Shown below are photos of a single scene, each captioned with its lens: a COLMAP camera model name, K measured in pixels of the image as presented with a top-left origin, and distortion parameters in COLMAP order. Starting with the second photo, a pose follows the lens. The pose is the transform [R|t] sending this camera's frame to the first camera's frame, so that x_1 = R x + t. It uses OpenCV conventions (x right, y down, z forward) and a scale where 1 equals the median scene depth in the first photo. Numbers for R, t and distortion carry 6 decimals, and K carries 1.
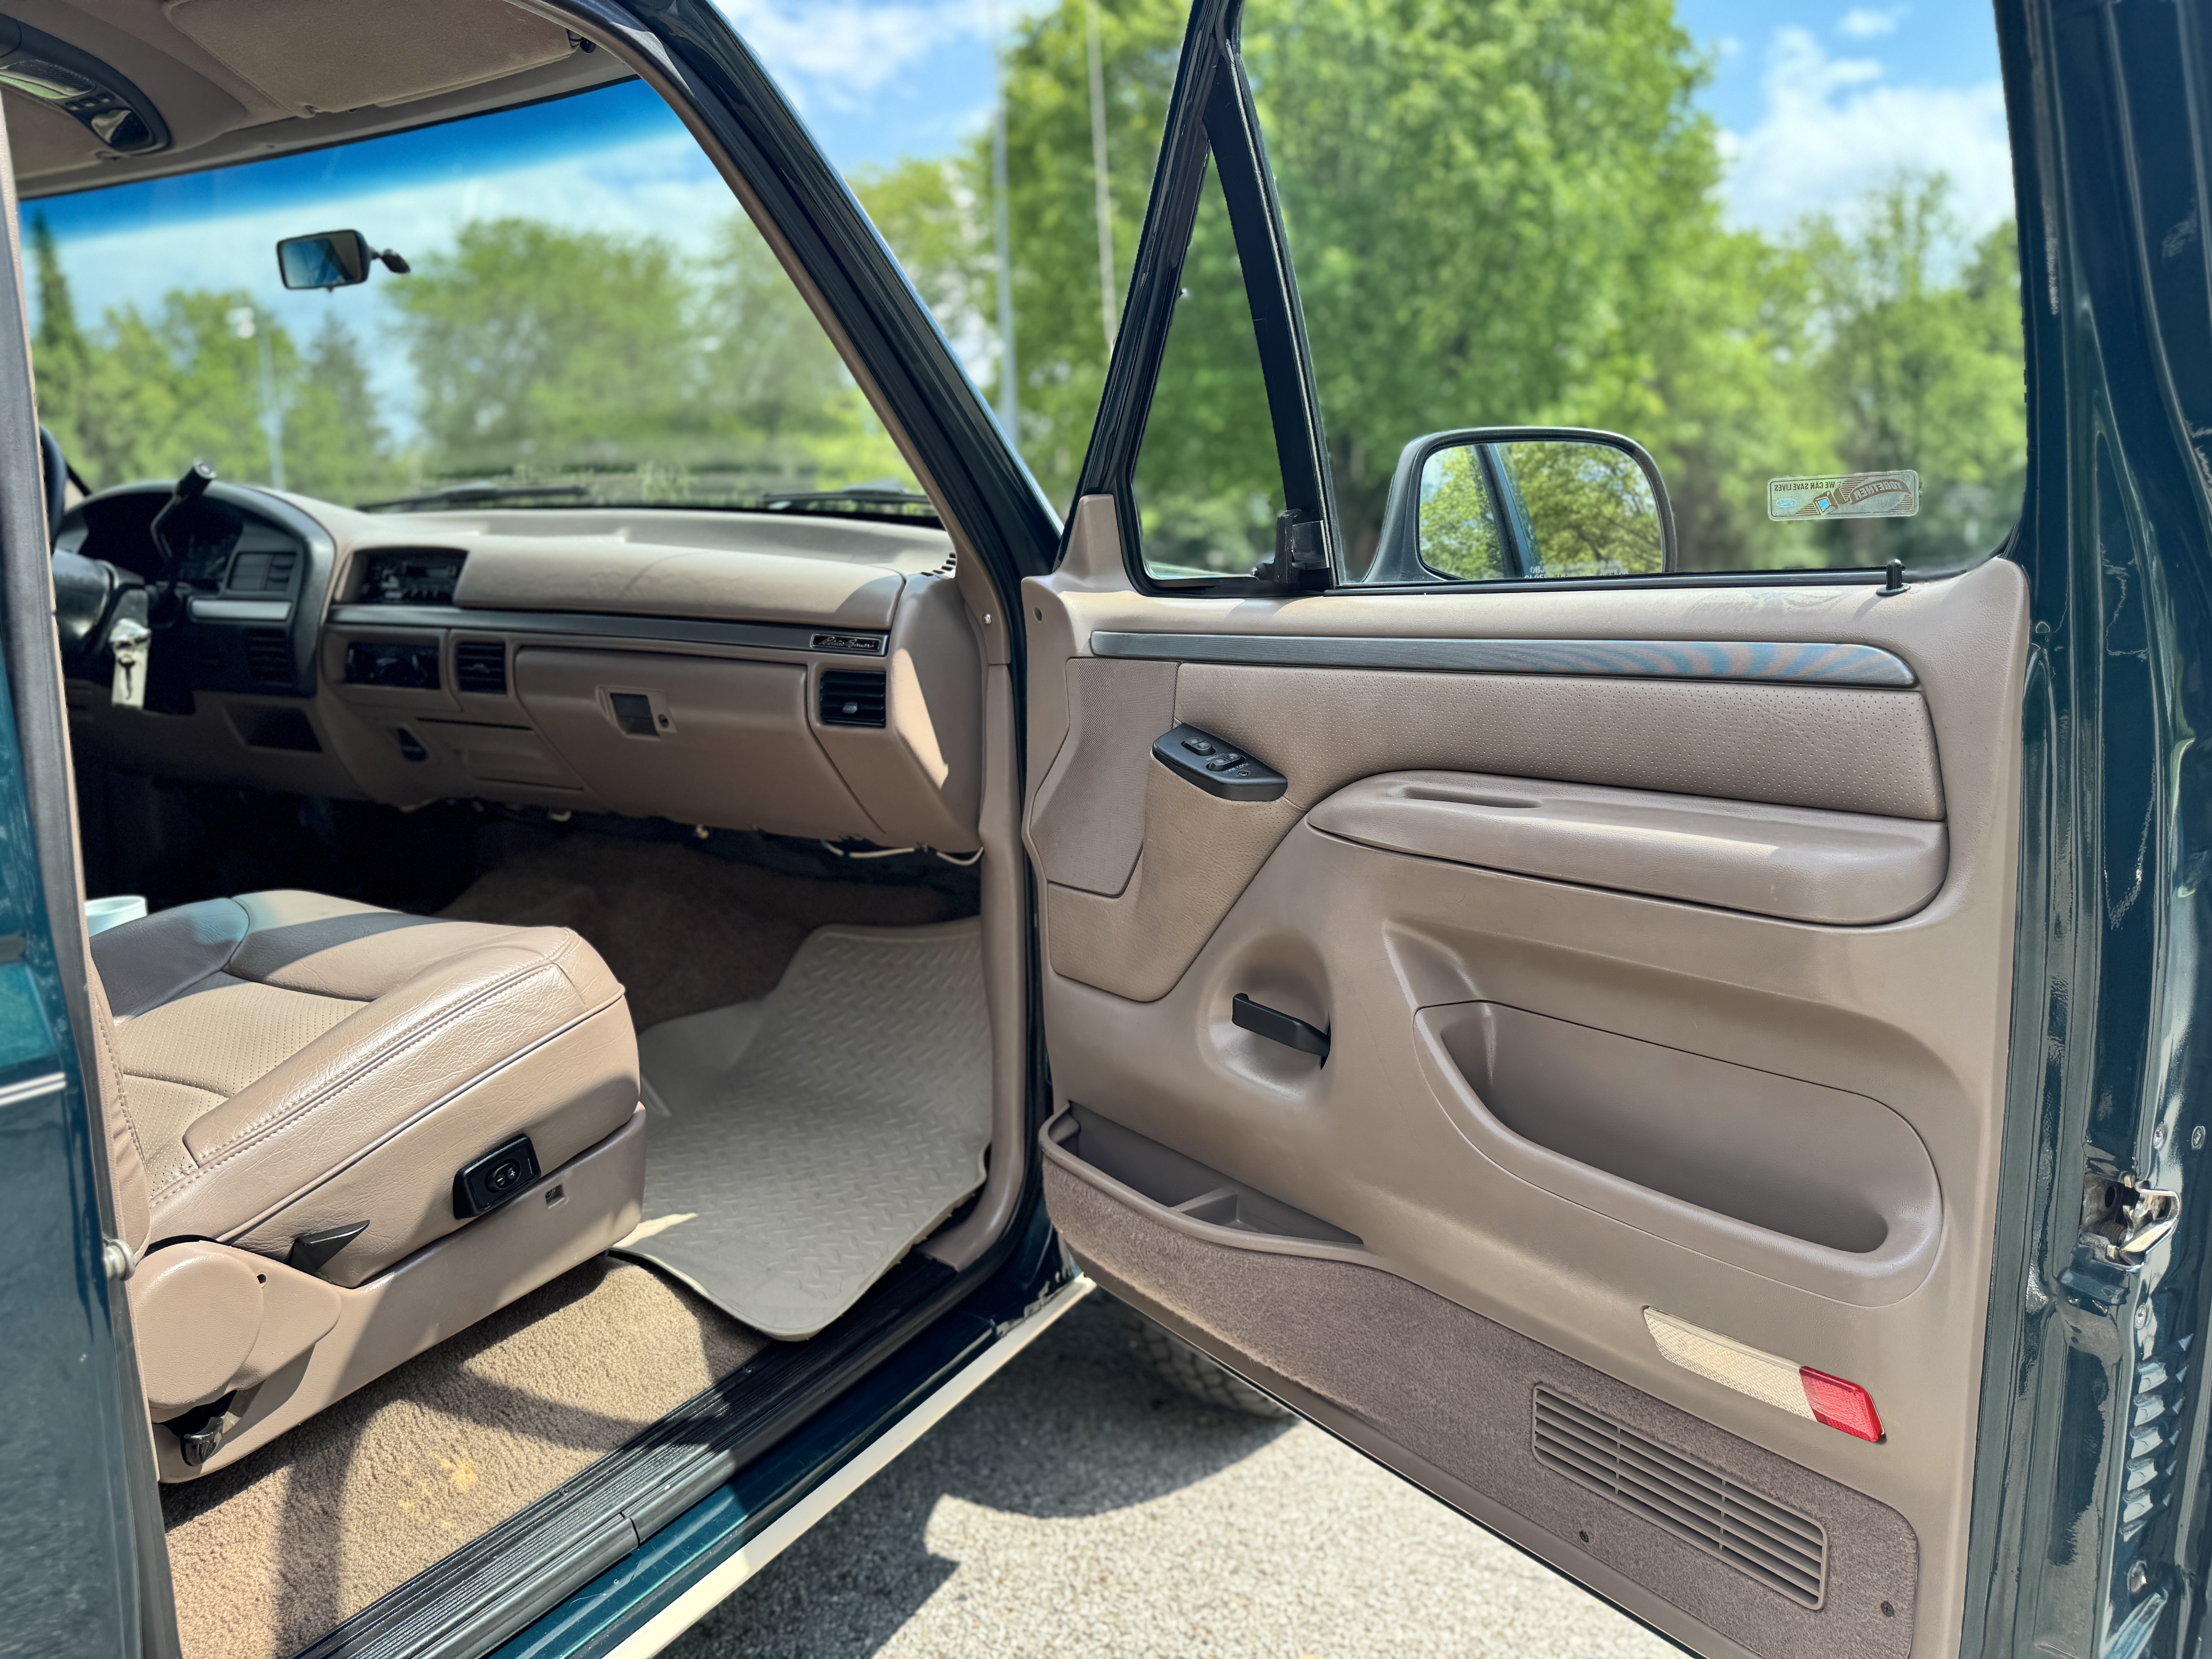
lens RADIAL K [[1488.0, 0, 1116.4], [0, 1488.0, 838.7], [0, 0, 1]] dist [0.026964, -0.043313]
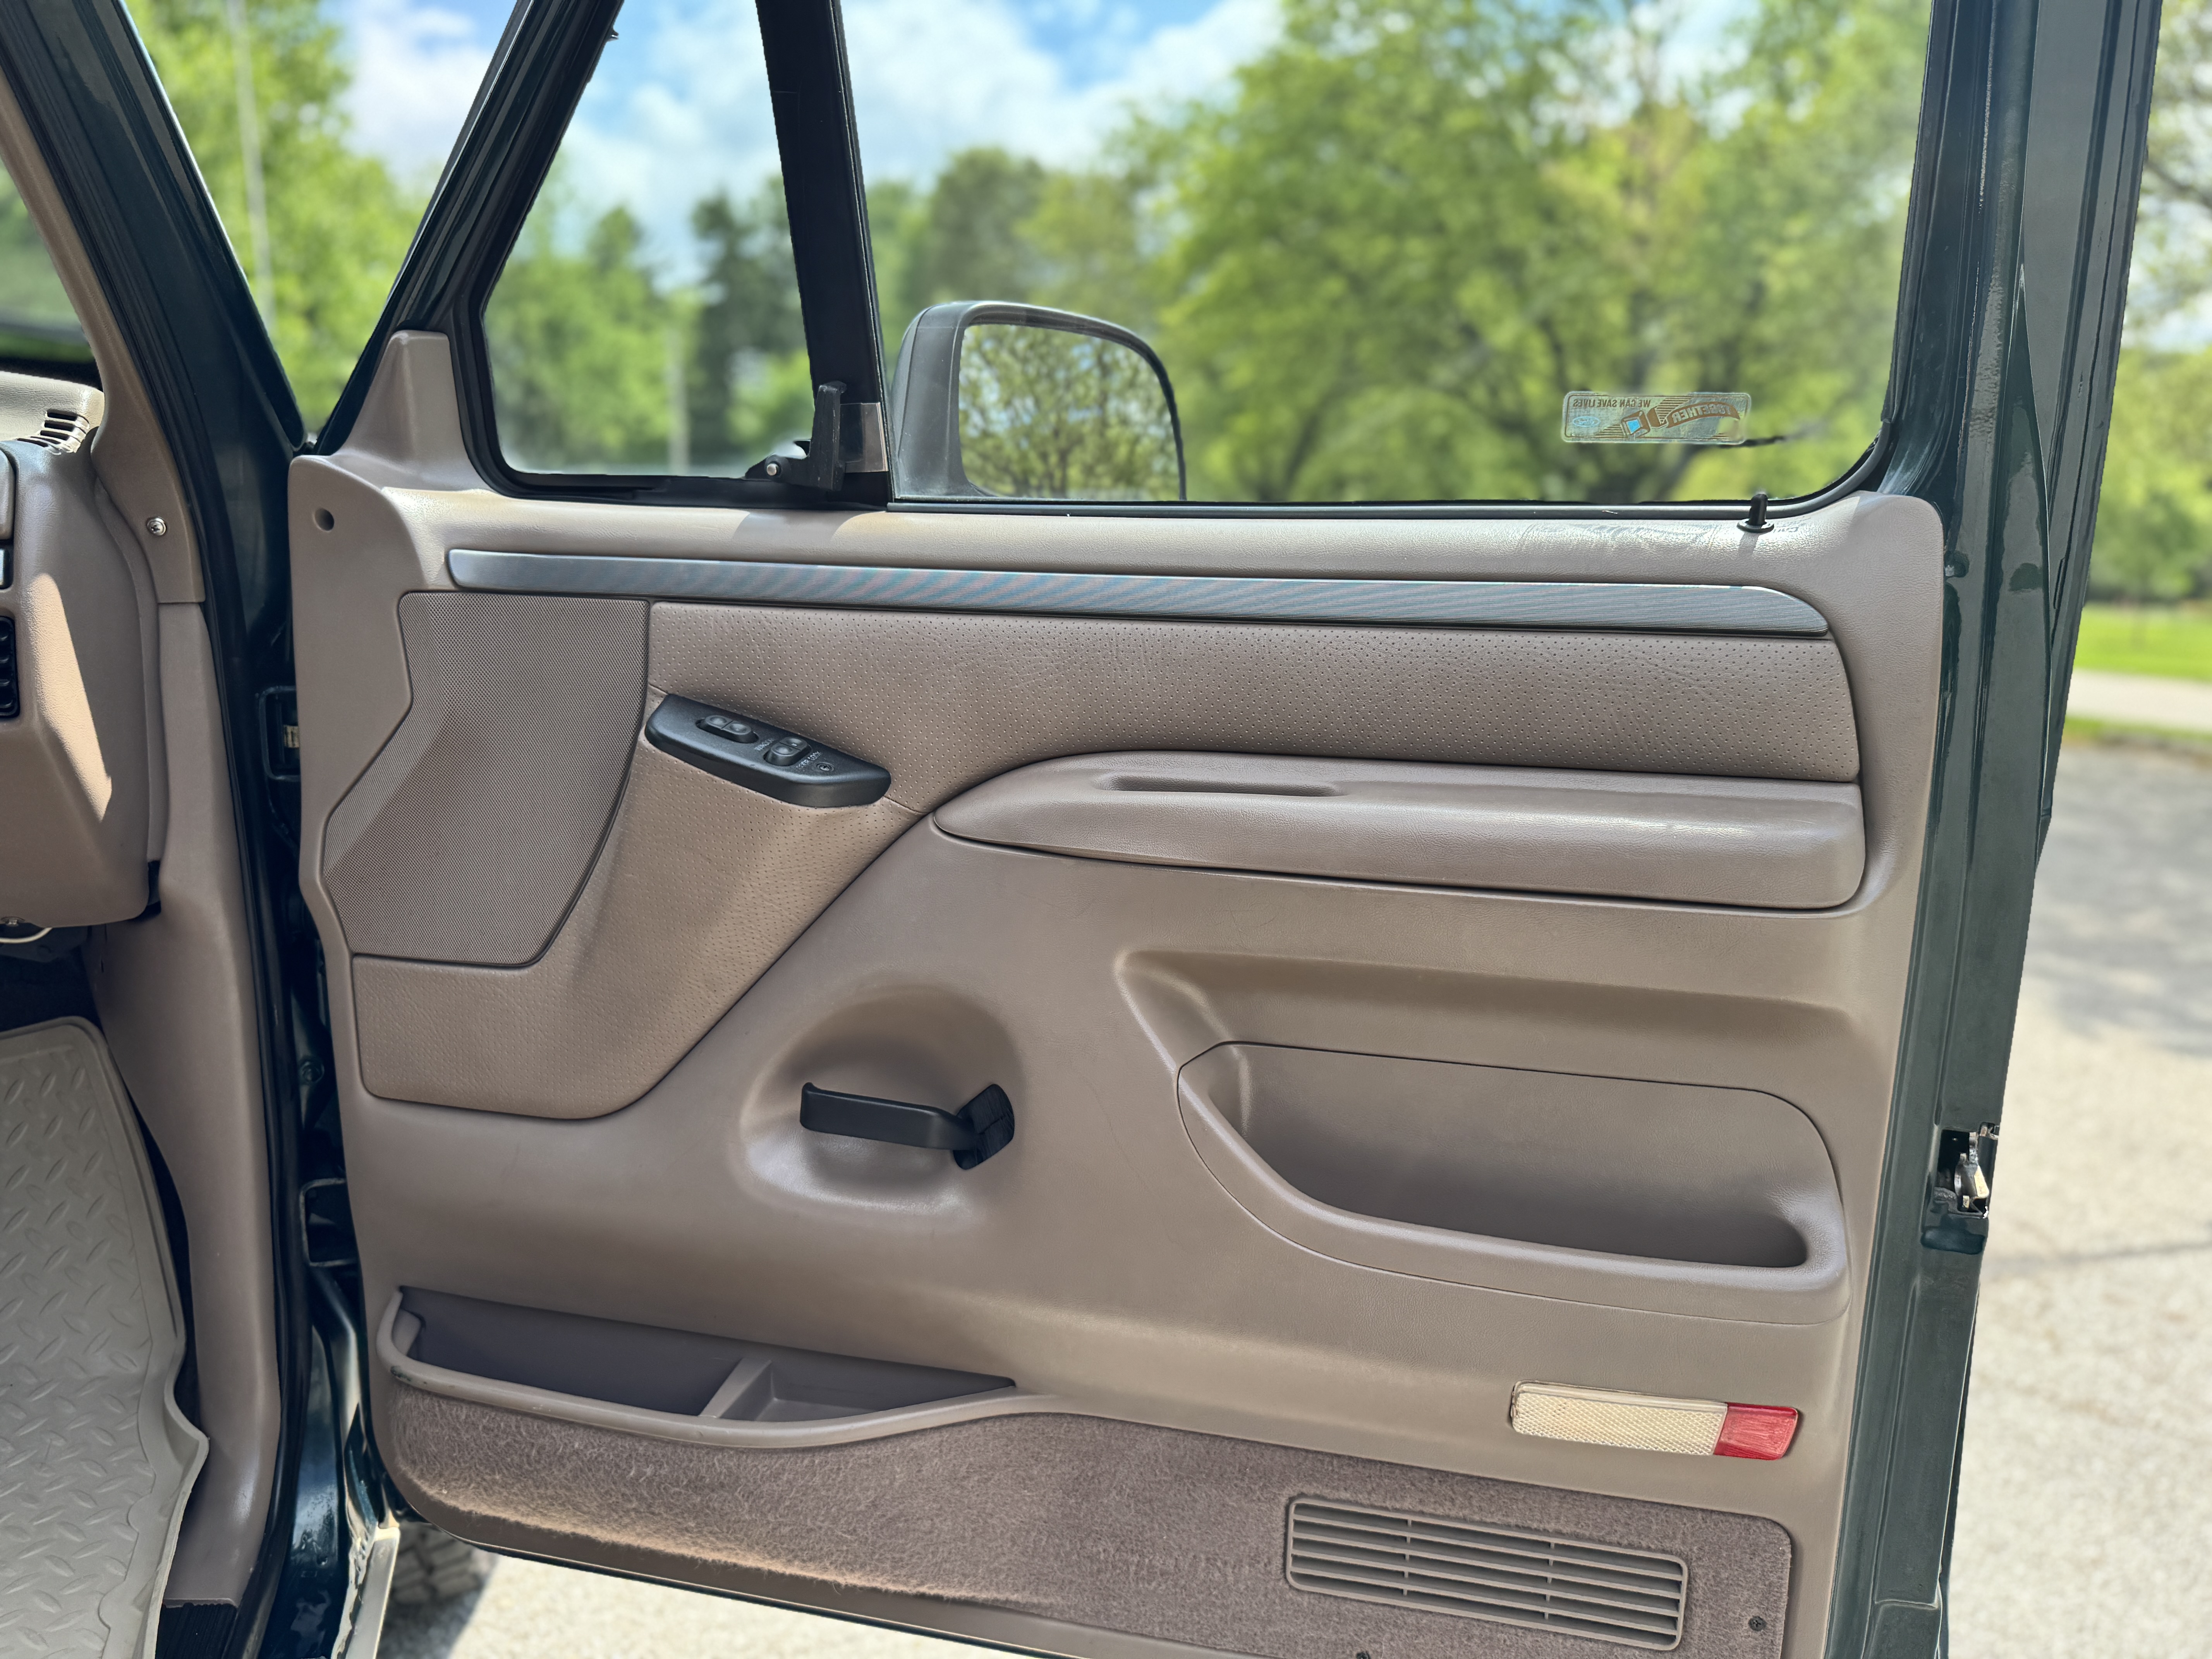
lens RADIAL K [[1488.0, 0, 1044.2], [0, 1488.0, 825.0], [0, 0, 1]] dist [0.026964, -0.043313]
pose [[0.761477, -0.089635, 0.641965, -0.278034], [0.070852, 0.995968, 0.055020, -0.047947], [-0.644308, 0.003588, 0.764758, 0.417307]]
